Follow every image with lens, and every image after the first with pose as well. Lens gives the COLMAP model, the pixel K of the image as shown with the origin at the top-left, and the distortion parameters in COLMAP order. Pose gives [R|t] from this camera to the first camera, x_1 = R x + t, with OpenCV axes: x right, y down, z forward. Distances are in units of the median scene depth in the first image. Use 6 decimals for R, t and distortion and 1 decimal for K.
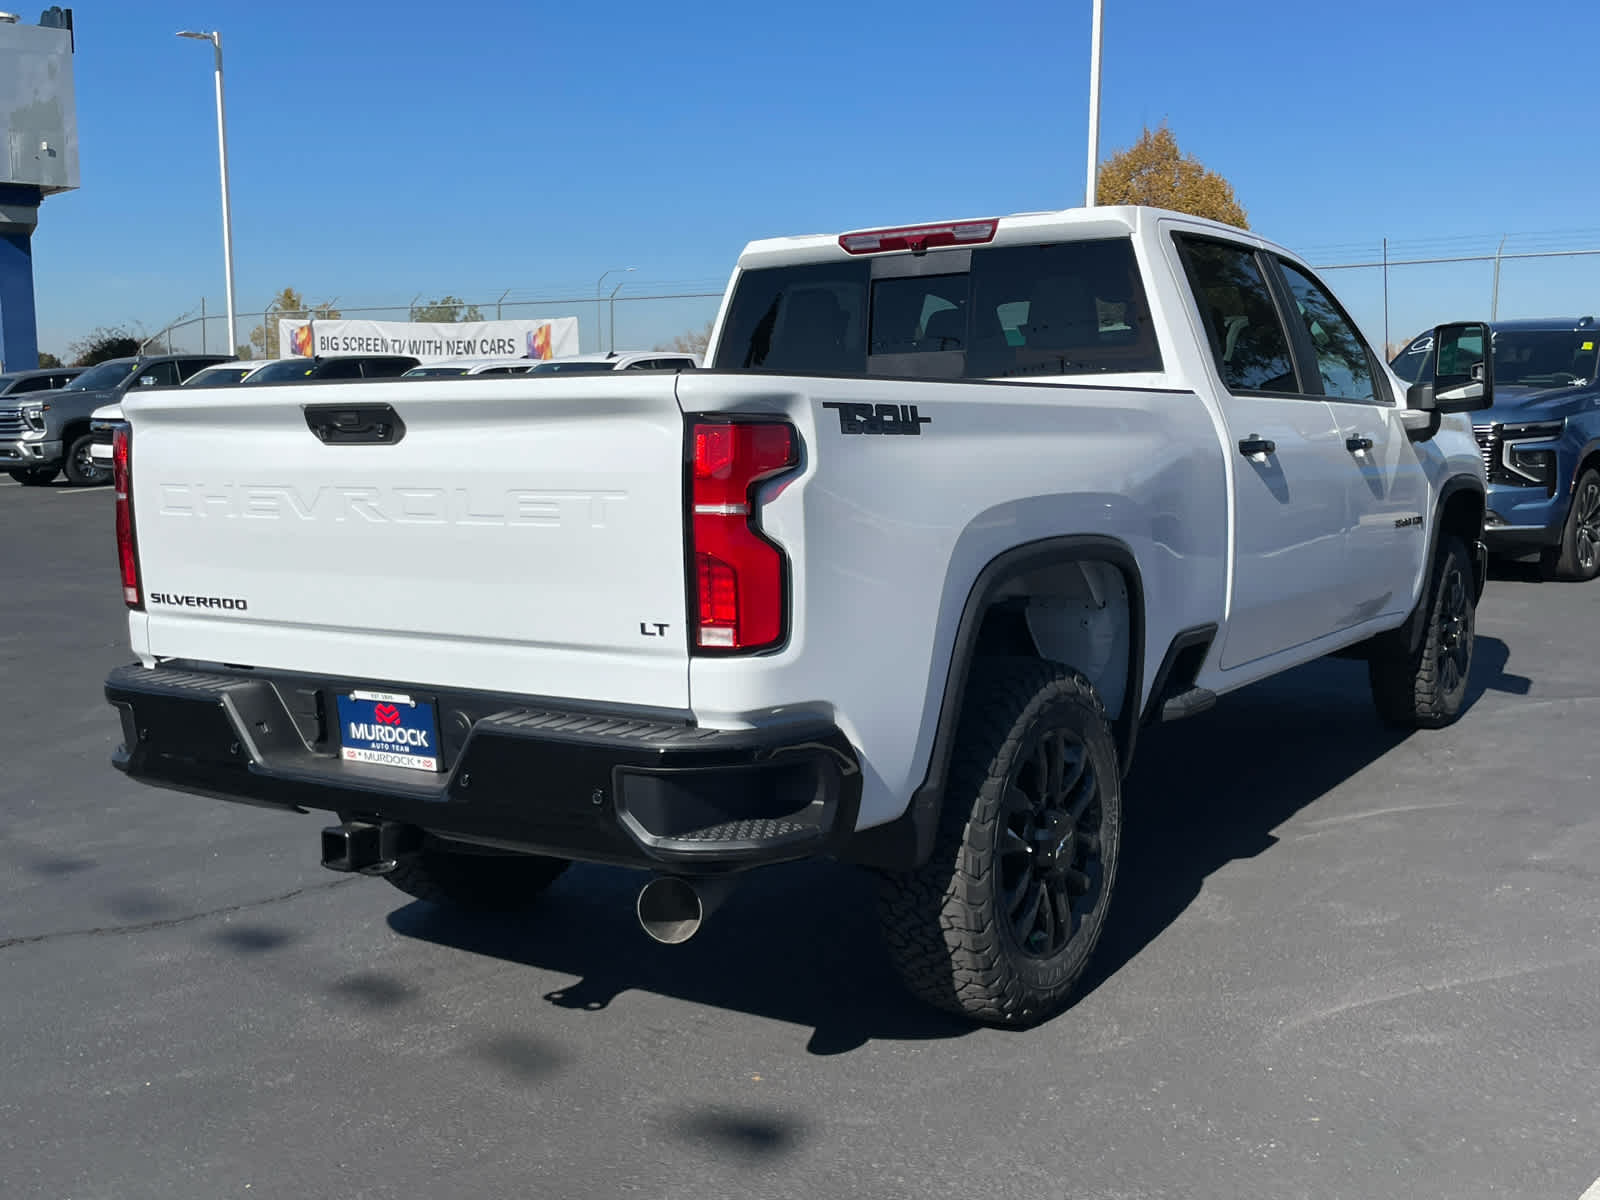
lens RADIAL K [[1579.2, 0, 819.1], [0, 1579.2, 604.7], [0, 0, 1]] dist [0.084526, -0.005015]
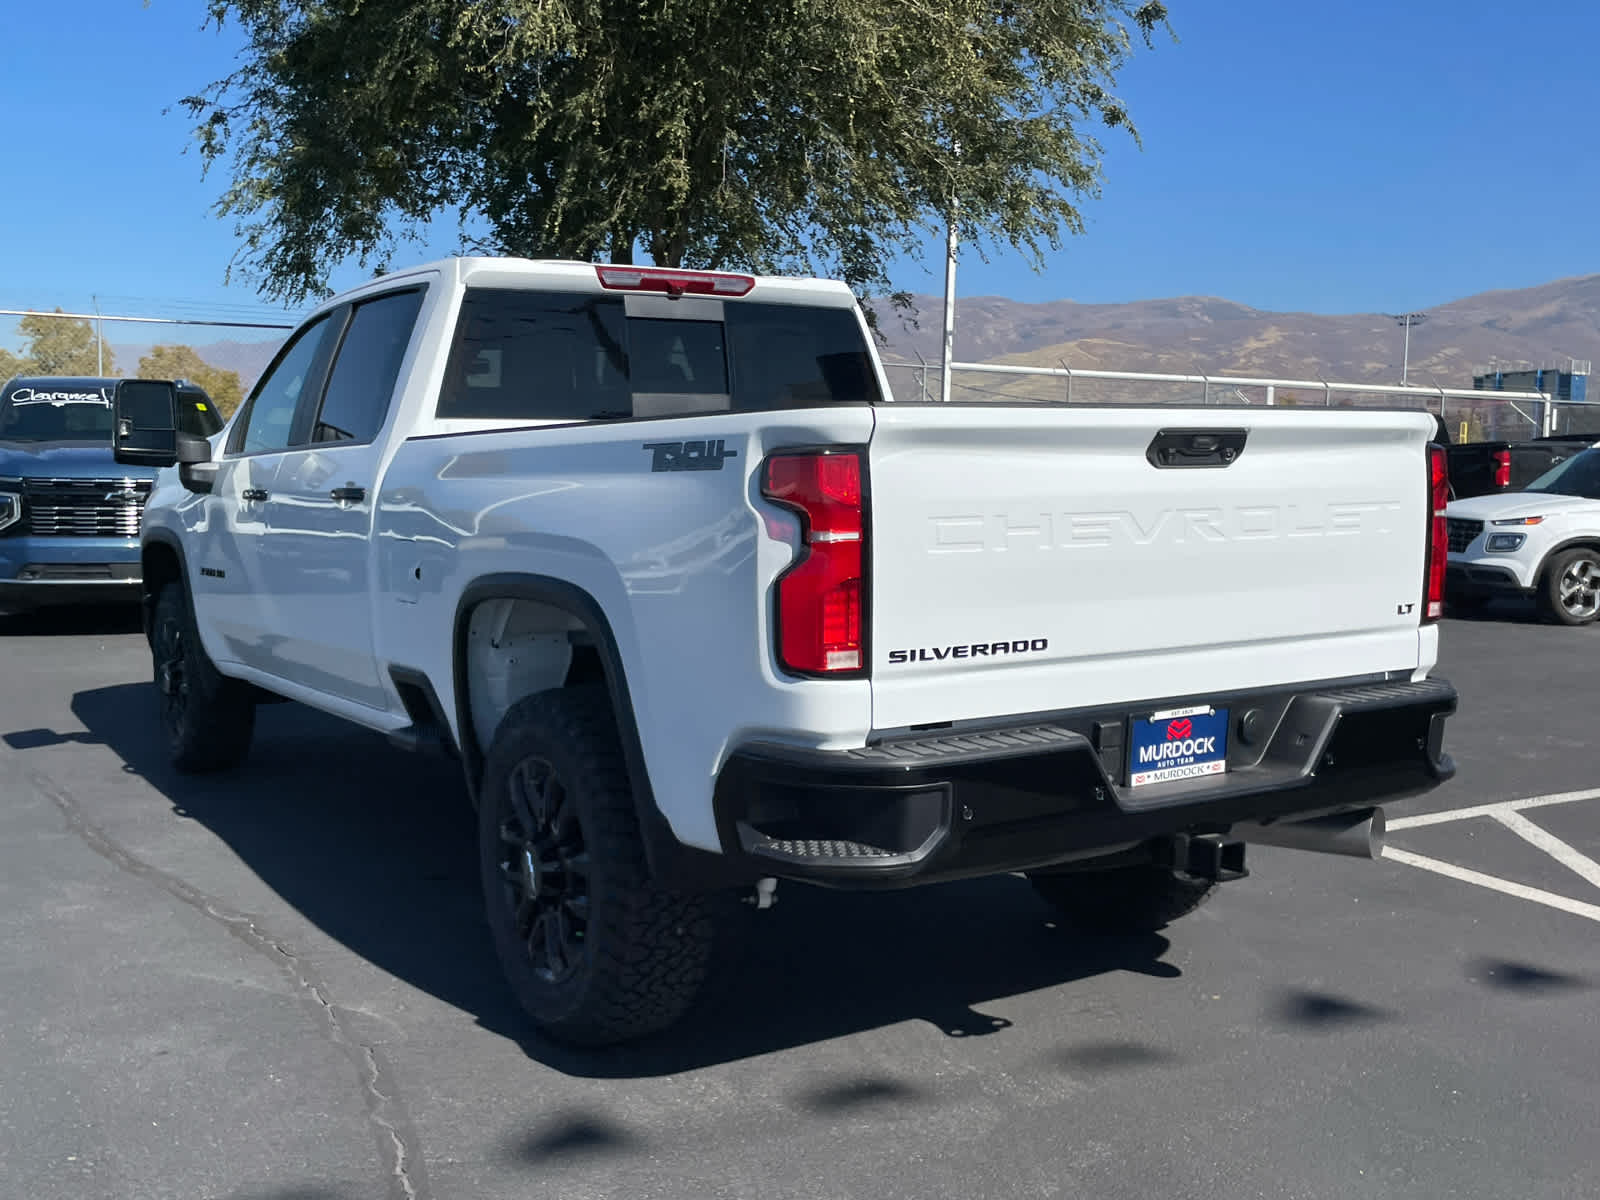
lens RADIAL K [[1594.8, 0, 800.0], [0, 1594.8, 600.0], [0, 0, 1]] dist [0.159257, -0.390722]
pose [[0.409460, -0.063135, 0.910141, -1.302388], [0.103398, 0.994386, 0.022462, -0.062715], [-0.906450, 0.084909, 0.413690, 0.776277]]
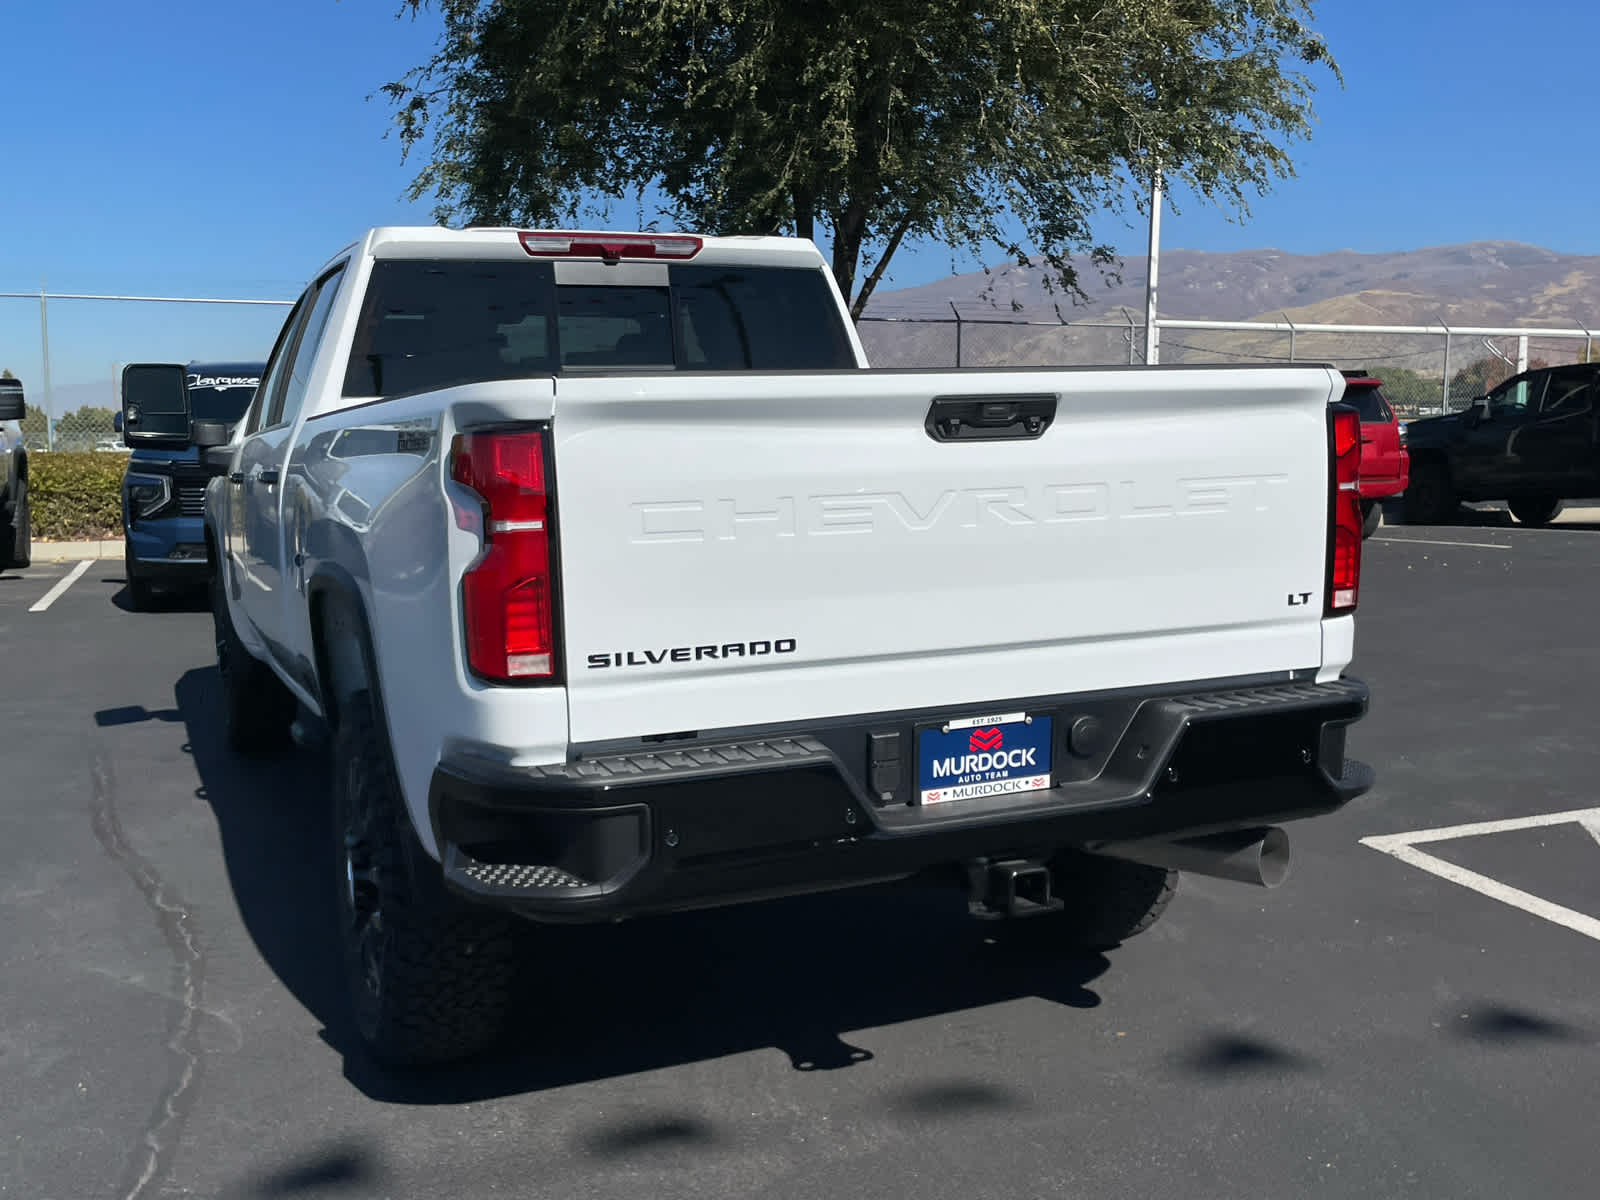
lens RADIAL K [[1600.4, 0, 803.1], [0, 1600.4, 605.4], [0, 0, 1]] dist [0.112394, -0.159779]
pose [[0.546116, -0.084894, 0.833397, -1.069756], [0.111037, 0.993409, 0.028432, -0.043880], [-0.830318, 0.077011, 0.551943, 0.571613]]
